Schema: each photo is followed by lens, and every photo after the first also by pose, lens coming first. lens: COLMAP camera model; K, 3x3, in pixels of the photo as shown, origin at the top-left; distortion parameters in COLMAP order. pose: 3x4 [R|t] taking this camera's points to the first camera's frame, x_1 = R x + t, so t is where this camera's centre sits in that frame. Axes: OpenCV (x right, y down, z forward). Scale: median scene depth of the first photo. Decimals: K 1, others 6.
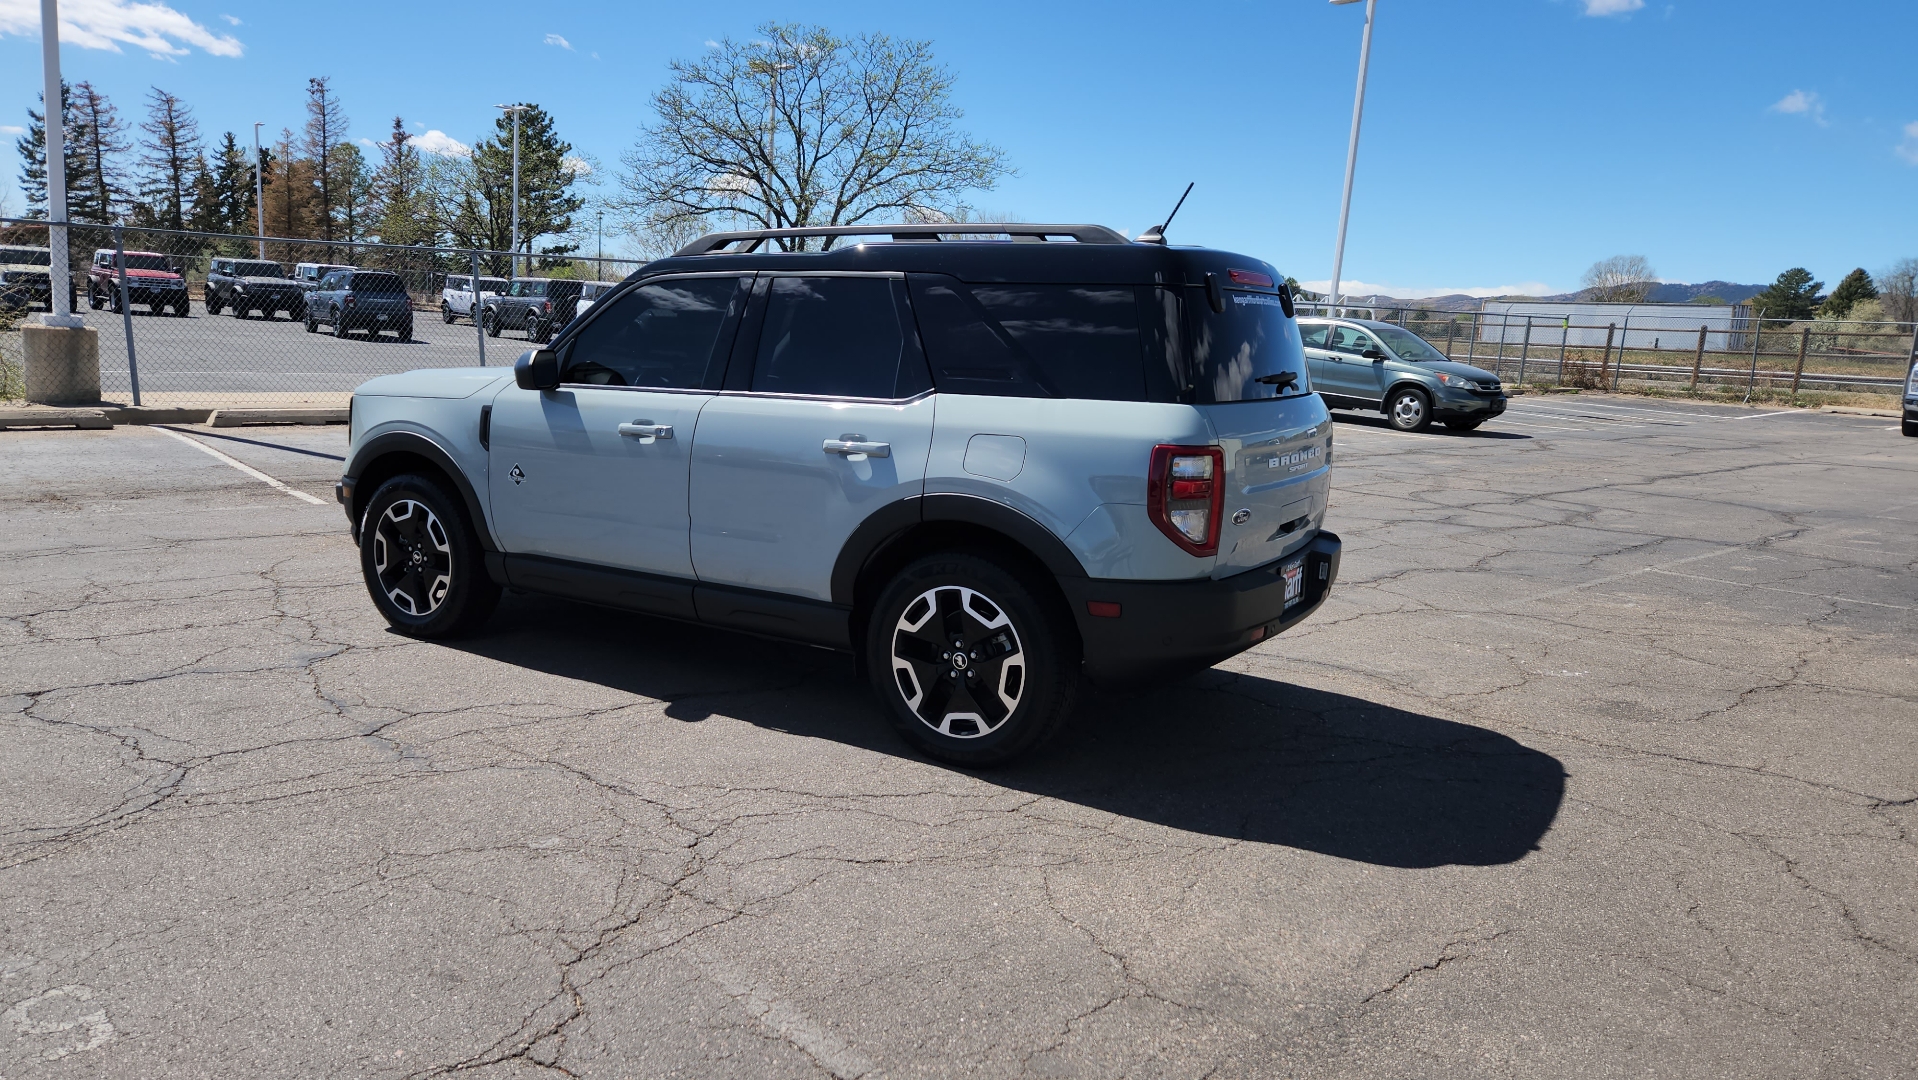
lens RADIAL K [[1276.5, 0, 920.7], [0, 1276.5, 532.1], [0, 0, 1]] dist [0.072939, -0.056828]
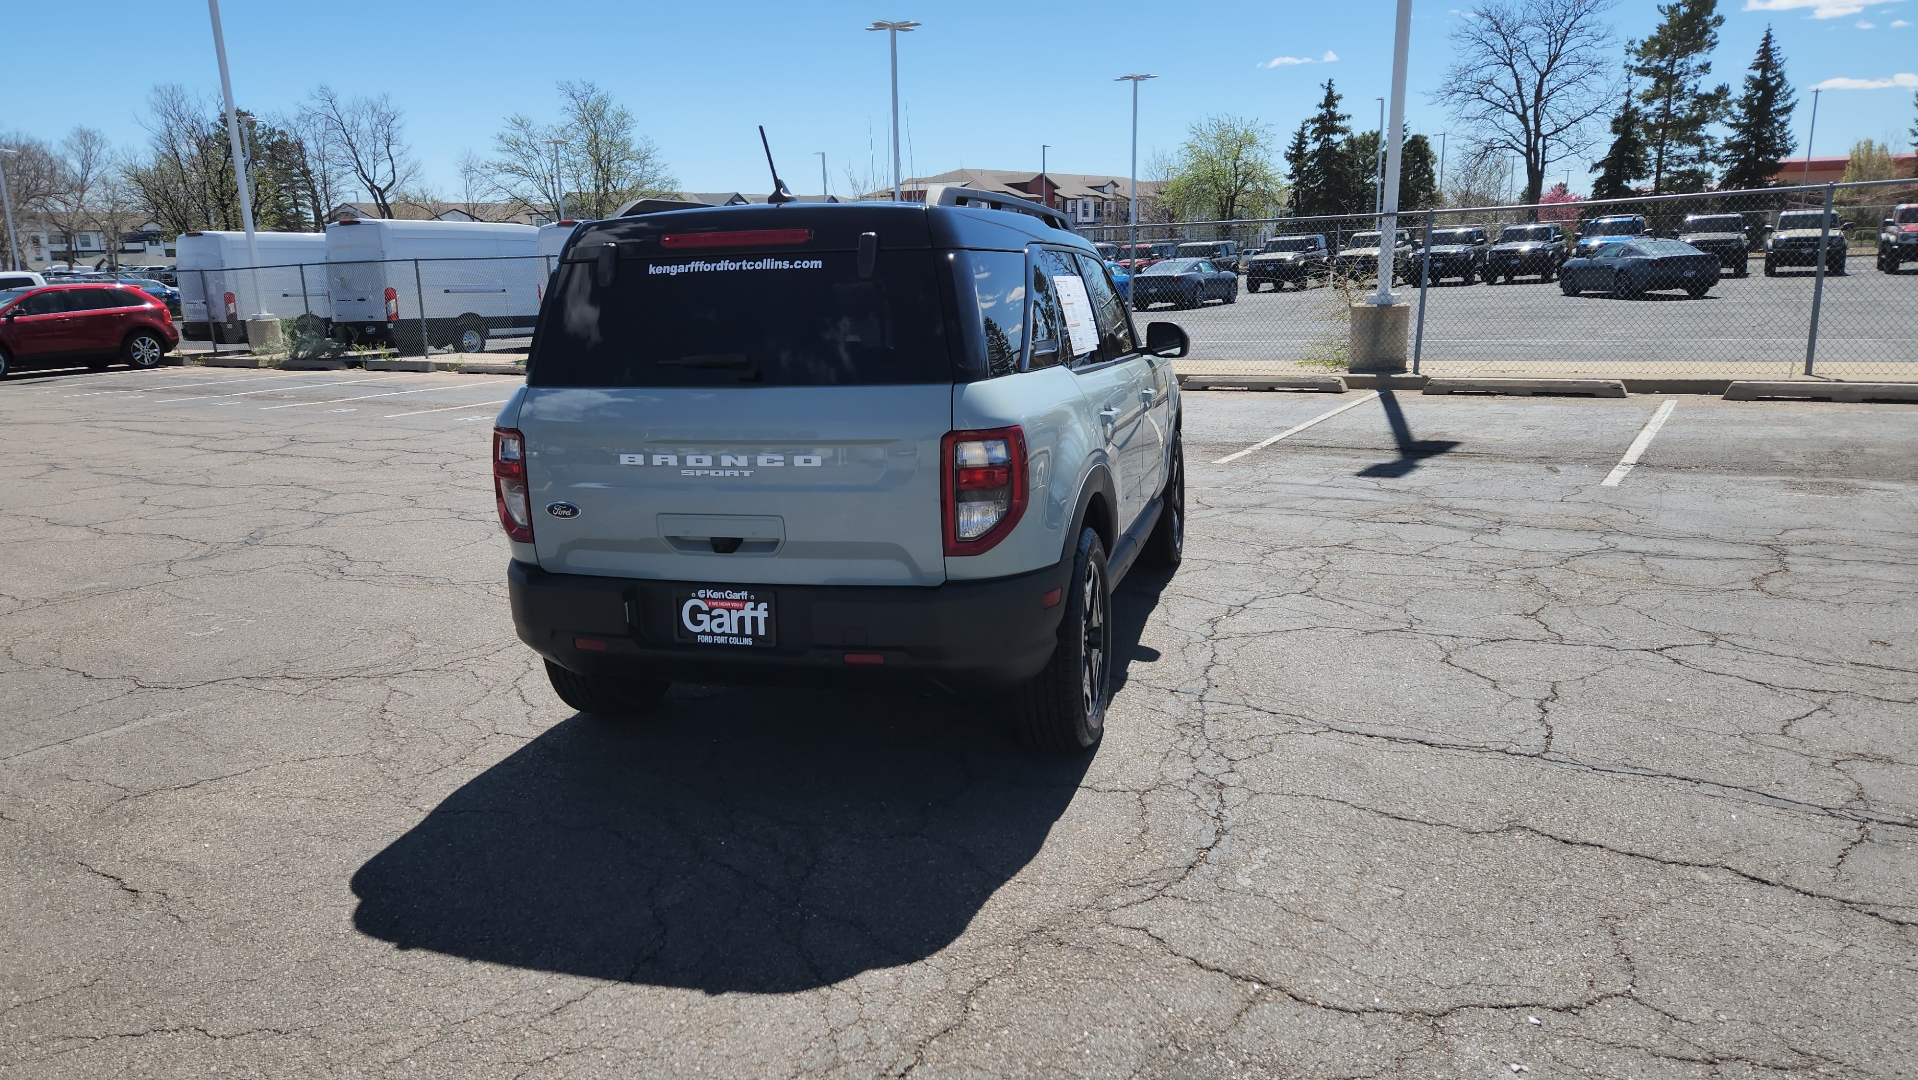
lens RADIAL K [[1276.5, 0, 918.5], [0, 1276.5, 542.5], [0, 0, 1]] dist [0.072939, -0.056828]
pose [[0.258632, 0.147862, -0.954592, 0.987667], [-0.114587, 0.985934, 0.121671, -0.107621], [0.959156, 0.077915, 0.271937, 0.818171]]
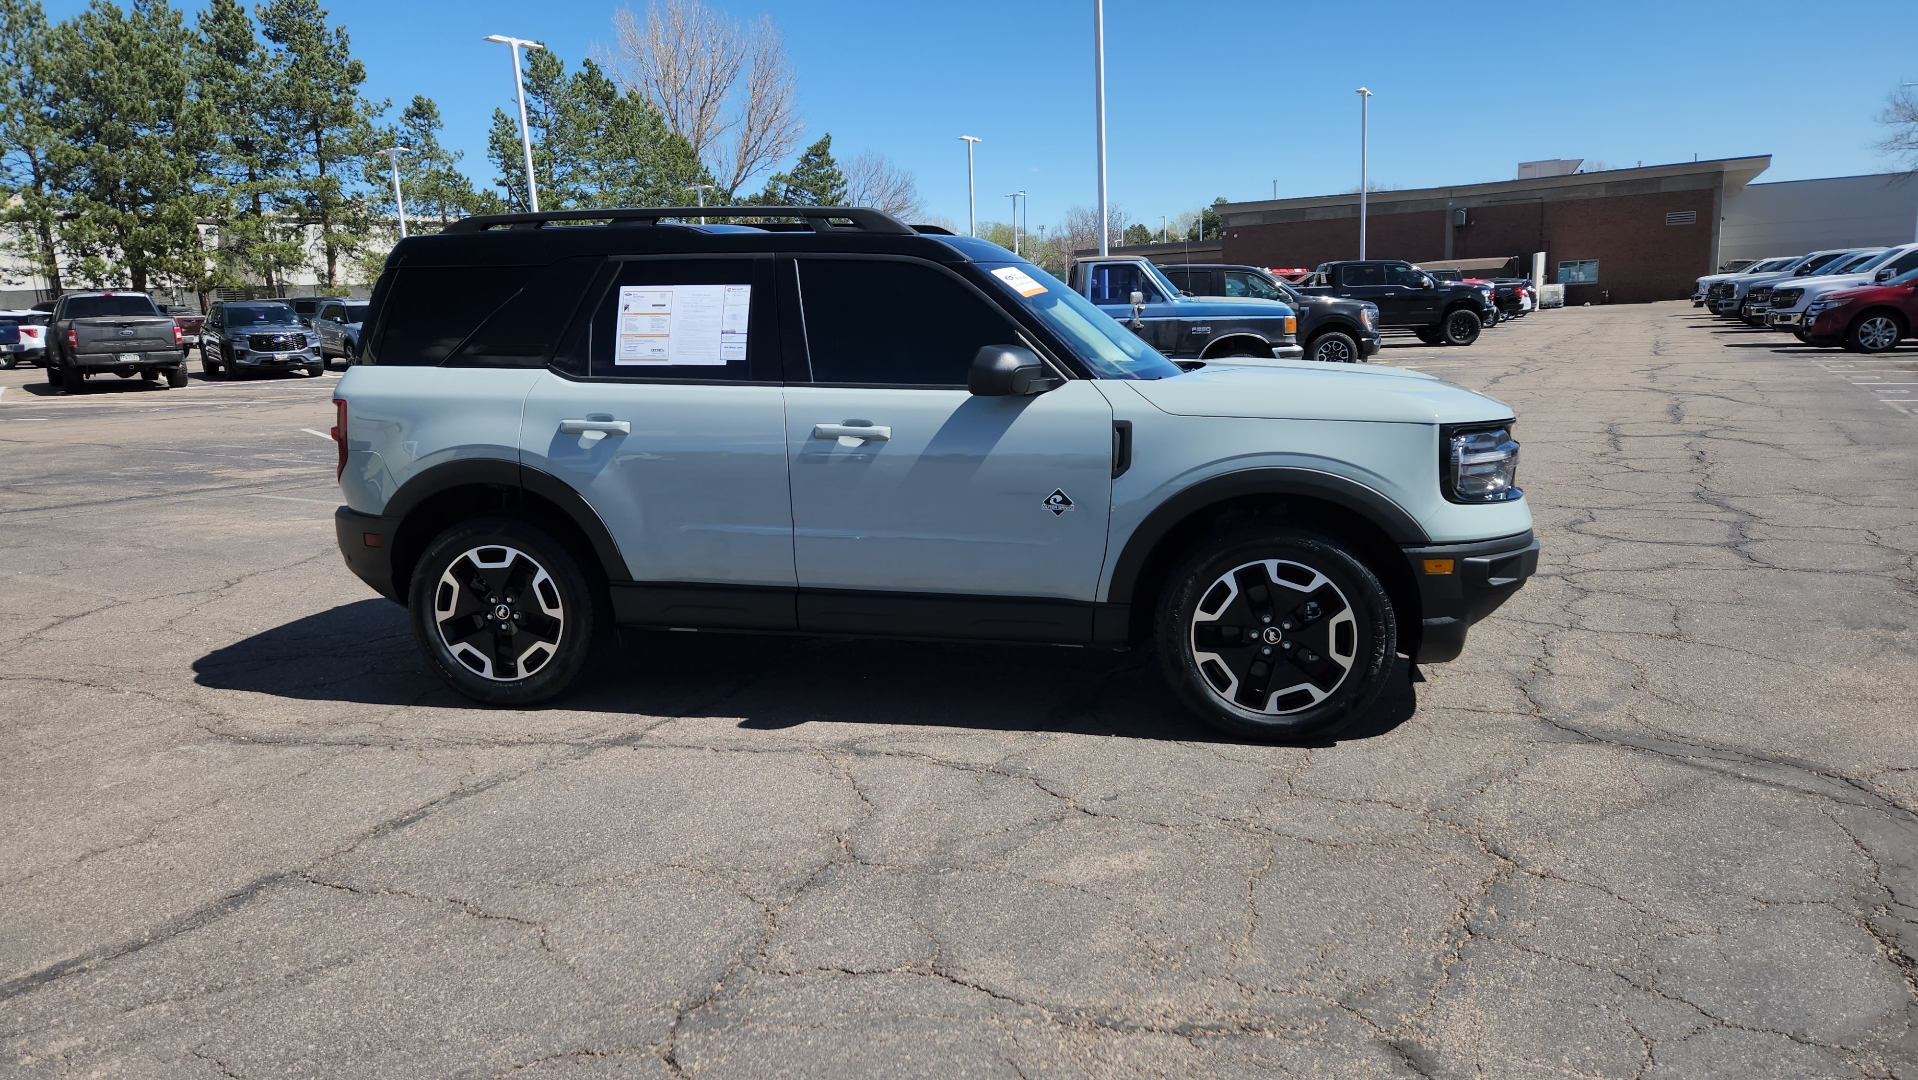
lens RADIAL K [[1276.5, 0, 922.0], [0, 1276.5, 535.4], [0, 0, 1]] dist [0.072939, -0.056828]
pose [[-0.943281, 0.041582, -0.329381, 0.232909], [-0.067014, 0.947856, 0.311575, -0.326189], [0.325161, 0.315976, -0.891308, 2.091829]]
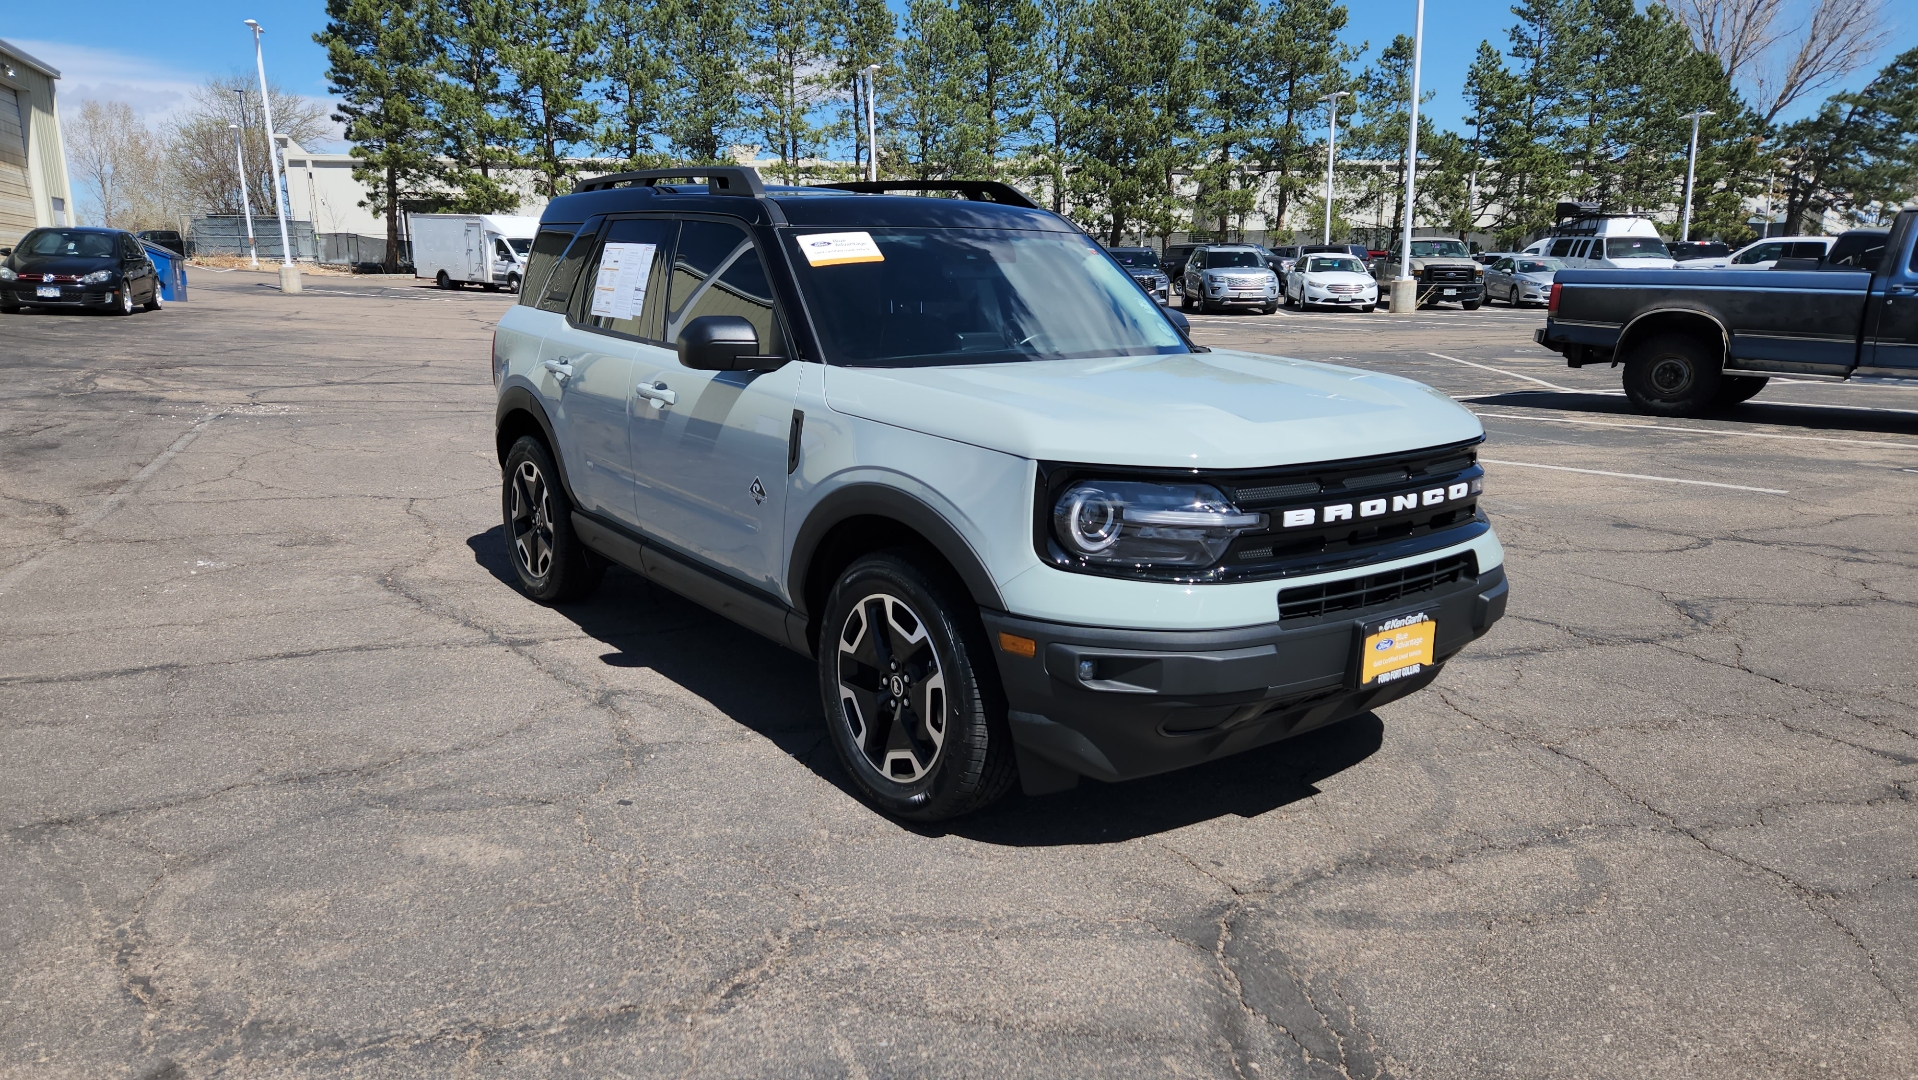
lens RADIAL K [[1276.5, 0, 920.9], [0, 1276.5, 552.1], [0, 0, 1]] dist [0.072939, -0.056828]
pose [[-0.924532, -0.130683, 0.357997, -0.503626], [0.016412, 0.924845, 0.379991, -0.350348], [-0.380750, 0.357189, -0.852904, 2.002698]]
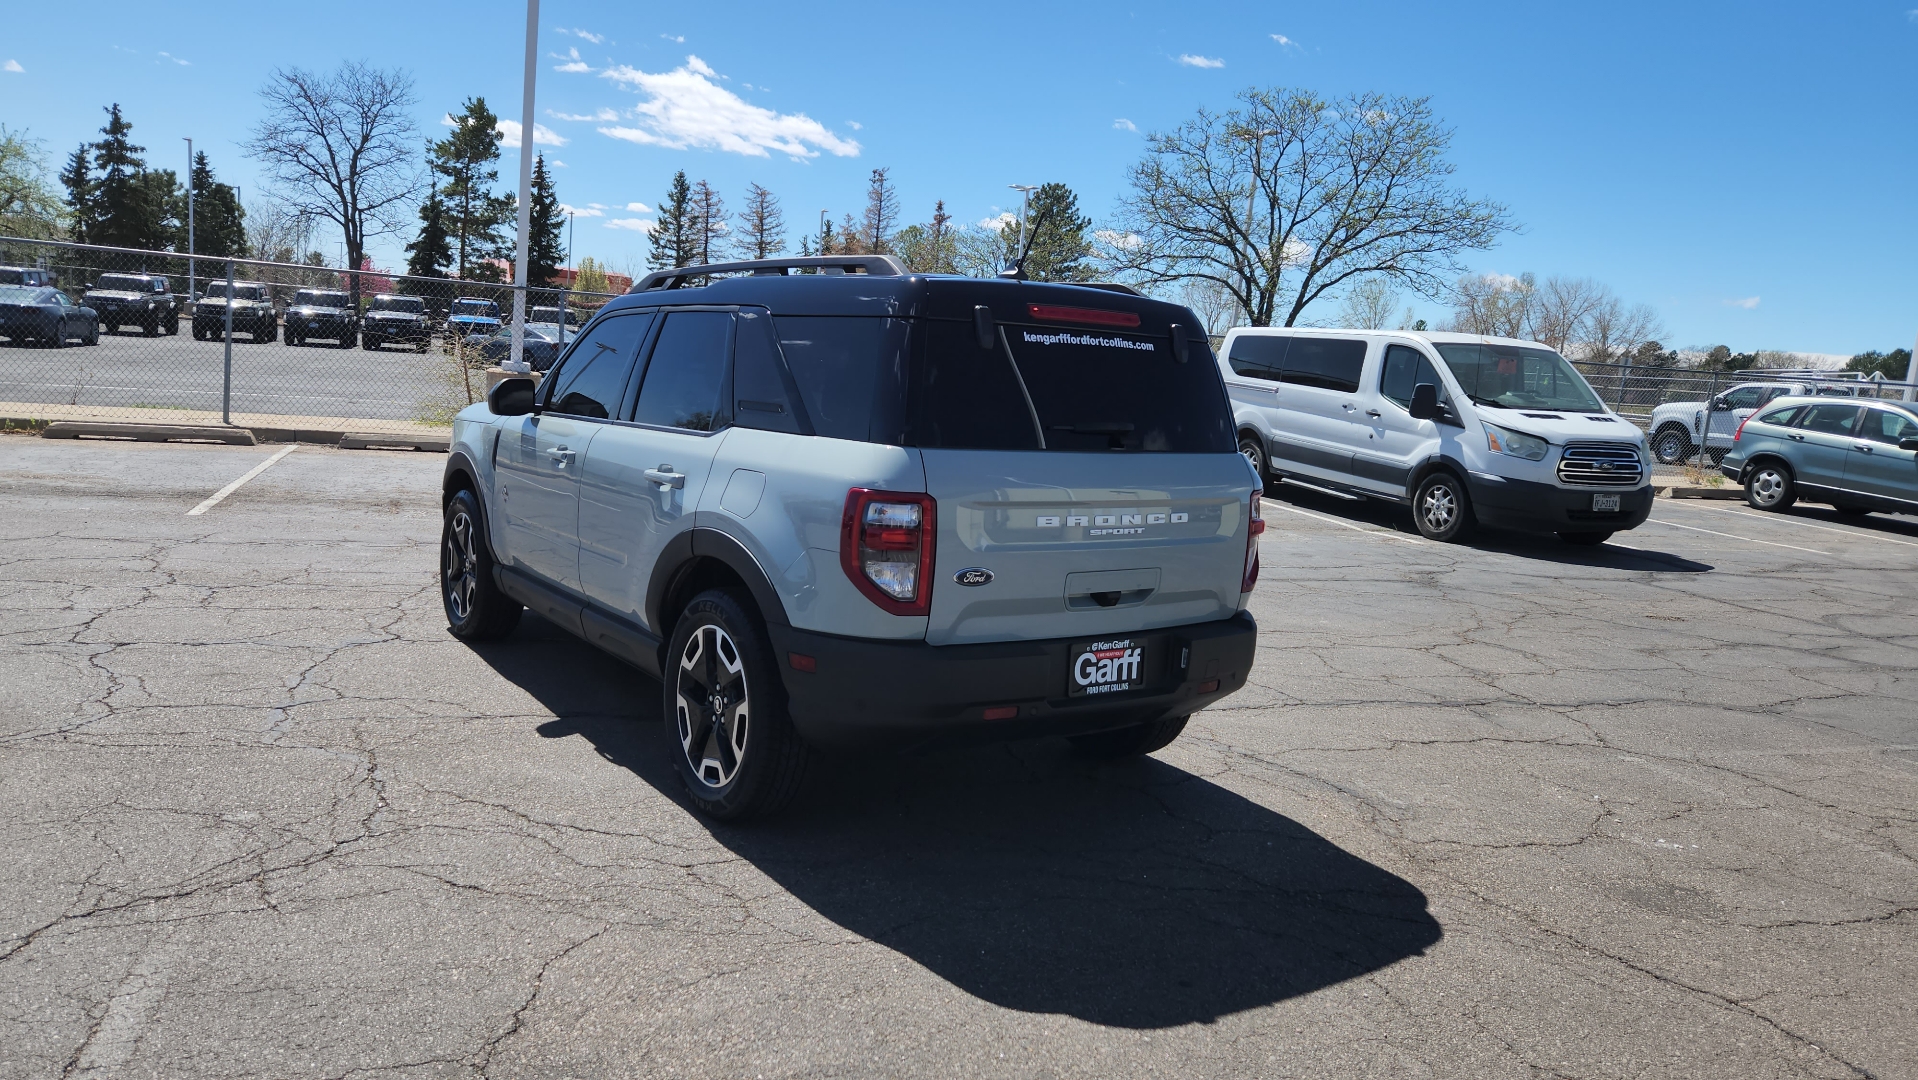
lens RADIAL K [[1276.5, 0, 931.0], [0, 1276.5, 520.4], [0, 0, 1]] dist [0.072939, -0.056828]
pose [[0.919547, 0.067808, -0.387085, 0.461035], [-0.091524, 0.994868, -0.043145, -0.008392], [0.382173, 0.075101, 0.921034, 0.143186]]
